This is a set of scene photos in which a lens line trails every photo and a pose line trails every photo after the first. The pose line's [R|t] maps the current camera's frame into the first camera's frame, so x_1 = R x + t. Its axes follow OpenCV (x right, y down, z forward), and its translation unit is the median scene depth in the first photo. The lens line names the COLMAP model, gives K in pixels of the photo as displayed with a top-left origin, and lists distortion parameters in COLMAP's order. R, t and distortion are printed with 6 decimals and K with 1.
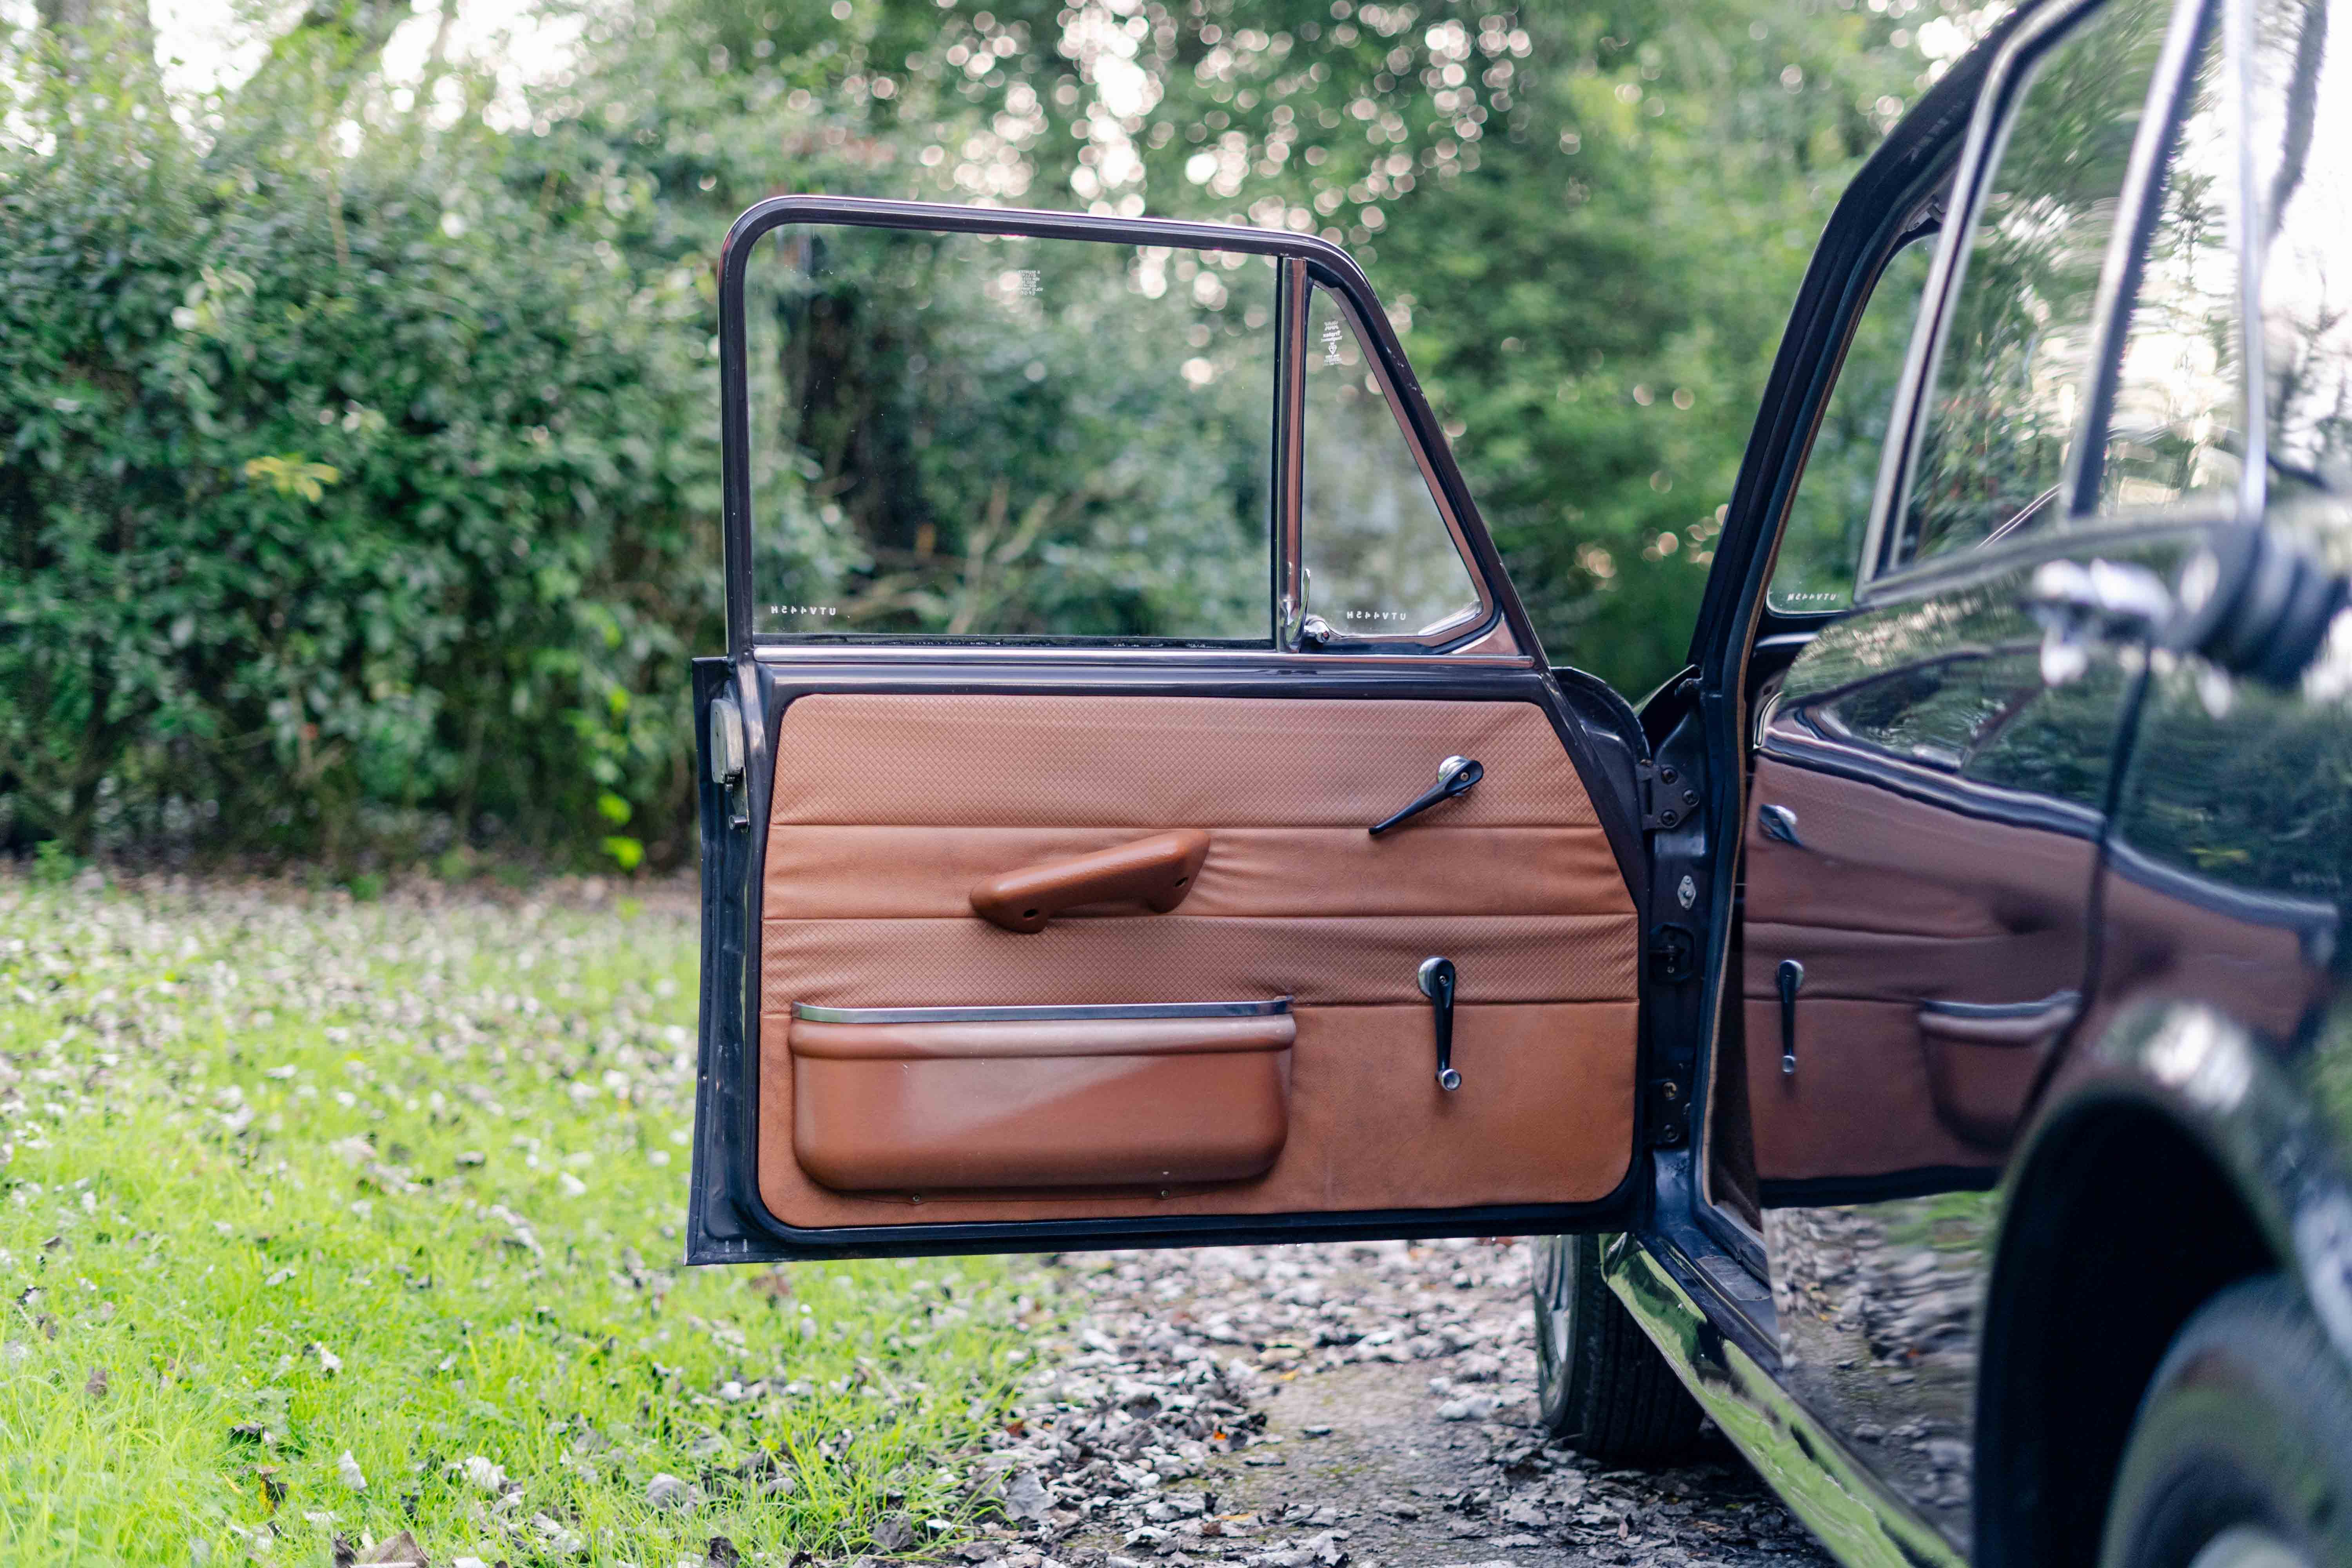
lens RADIAL K [[3442.3, 0, 1178.0], [0, 3442.3, 792.6], [0, 0, 1]] dist [0.000799, 0.000000]
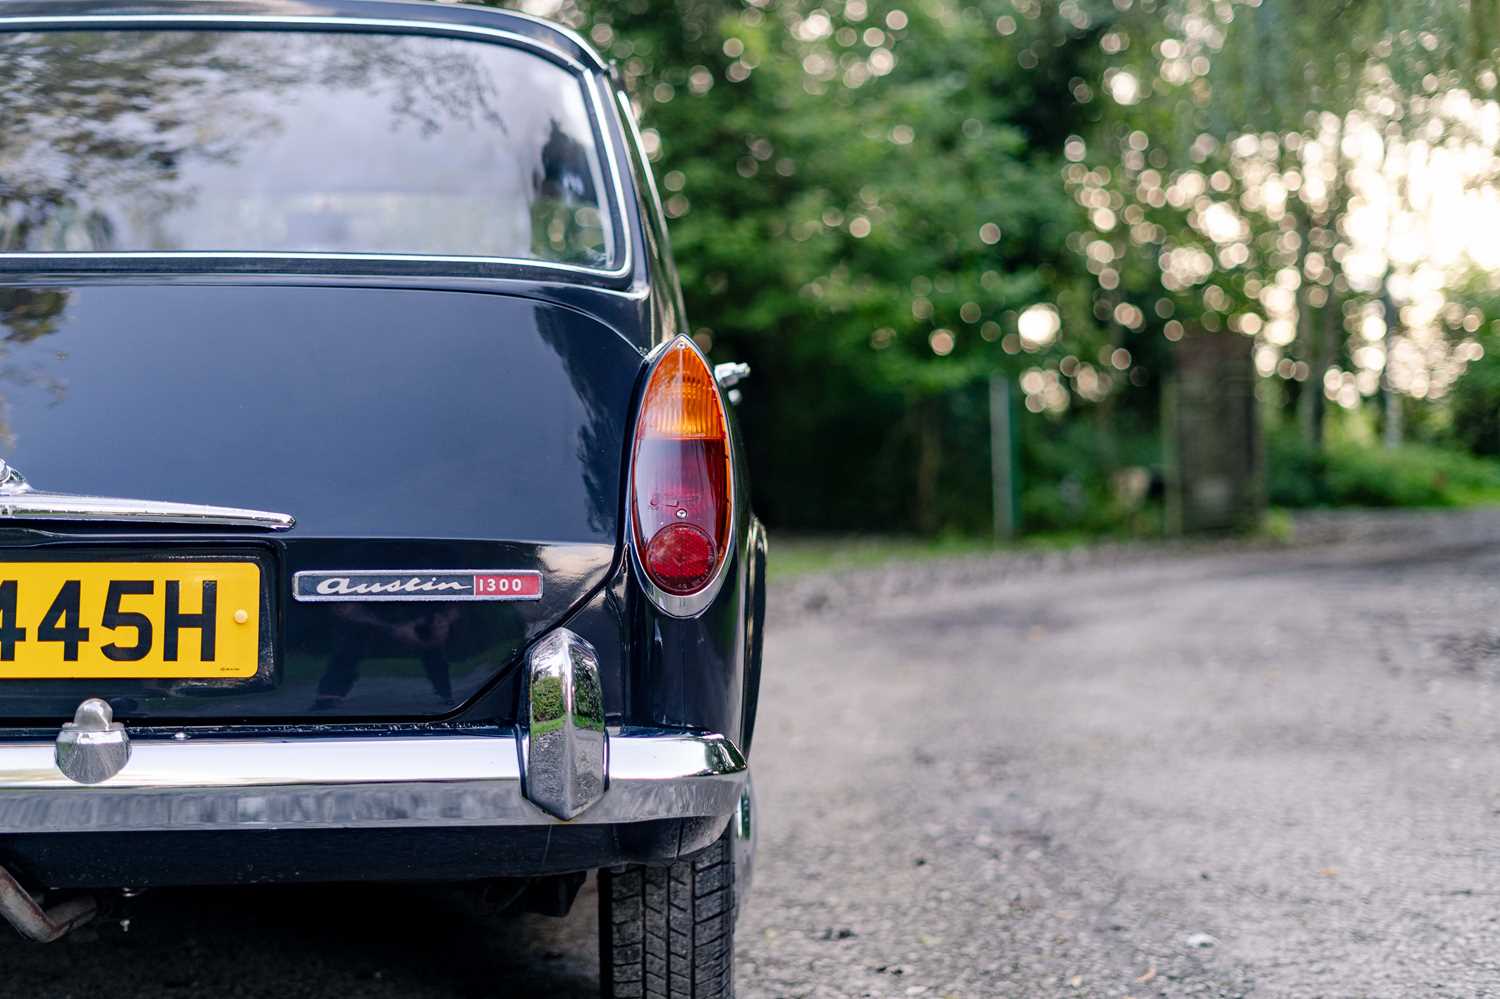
lens RADIAL K [[2478.0, 0, 650.5], [0, 2478.0, 527.3], [0, 0, 1]] dist [0.003767, 0.000000]
pose [[0.999906, -0.011129, -0.007983, 0.194084], [0.011180, 0.999917, 0.006330, 0.009345], [0.007912, -0.006419, 0.999948, -0.174425]]
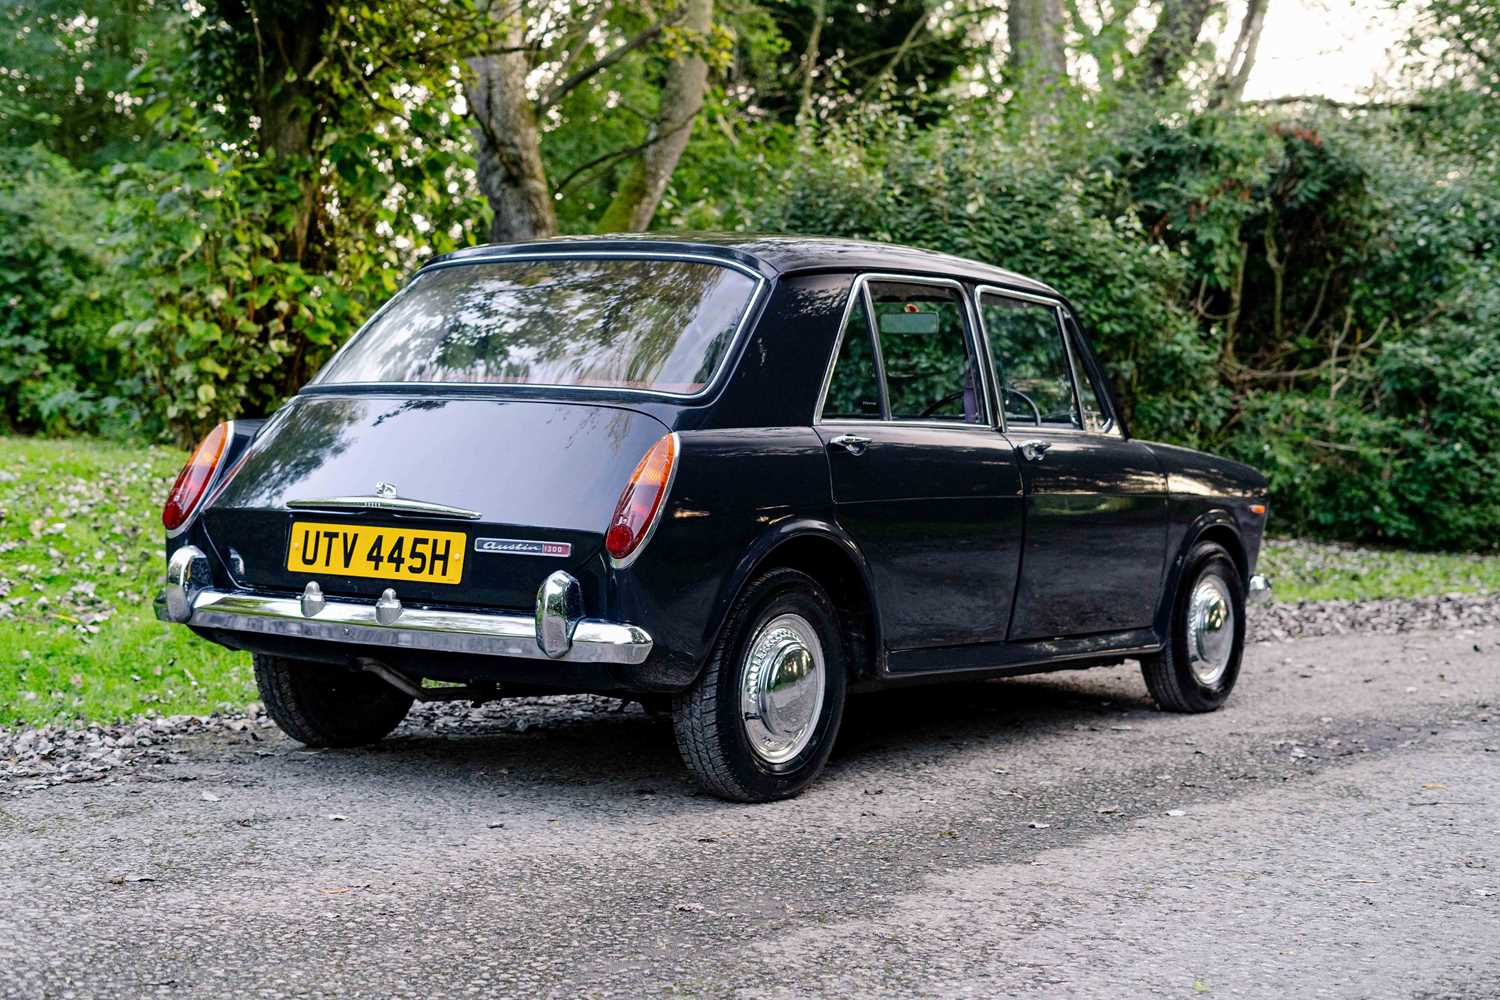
lens RADIAL K [[2356.1, 0, 744.9], [0, 2356.1, 497.8], [0, 0, 1]] dist [-0.040223, 0.000000]
pose [[0.832586, 0.033874, -0.552859, 0.505797], [-0.026674, 0.999422, 0.021064, -0.007149], [0.553253, -0.002791, 0.833009, -0.334774]]
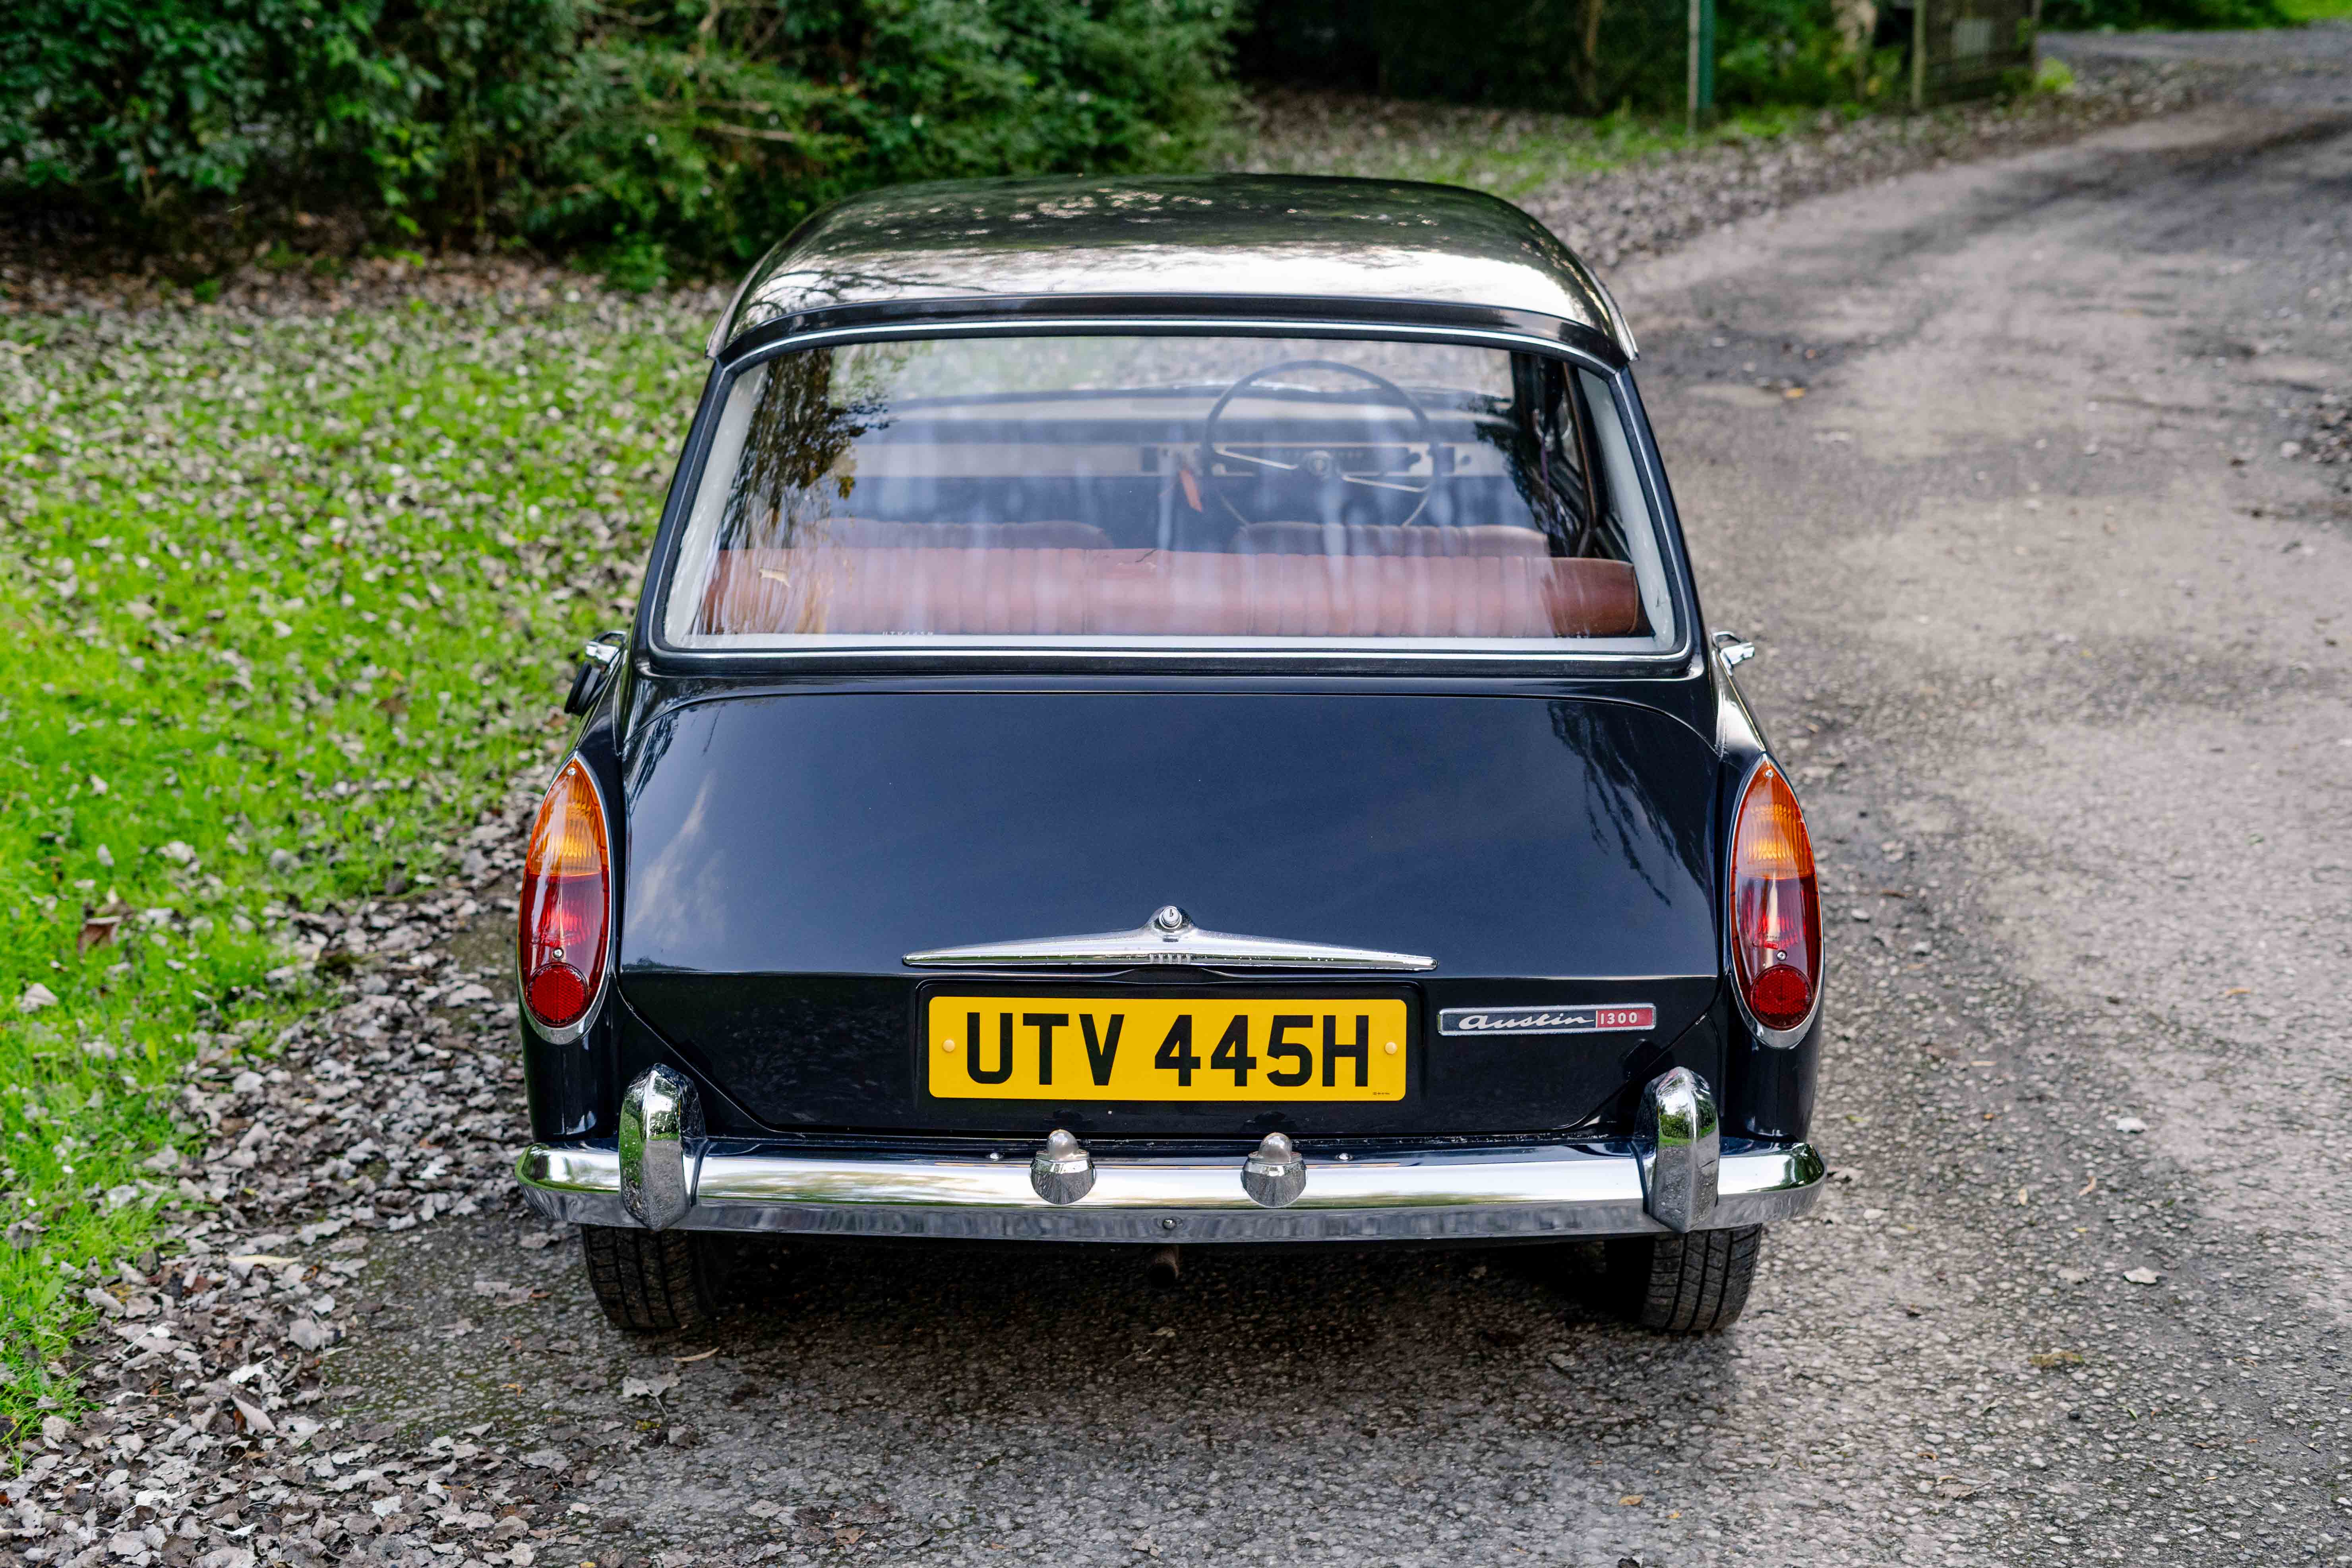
lens RADIAL K [[3442.3, 0, 1162.3], [0, 3442.3, 792.0], [0, 0, 1]] dist [0.000799, 0.000000]
pose [[0.999993, -0.002981, 0.002154, 0.121982], [0.002365, 0.969795, 0.243908, -0.107521], [-0.002816, -0.243902, 0.969796, -0.300820]]
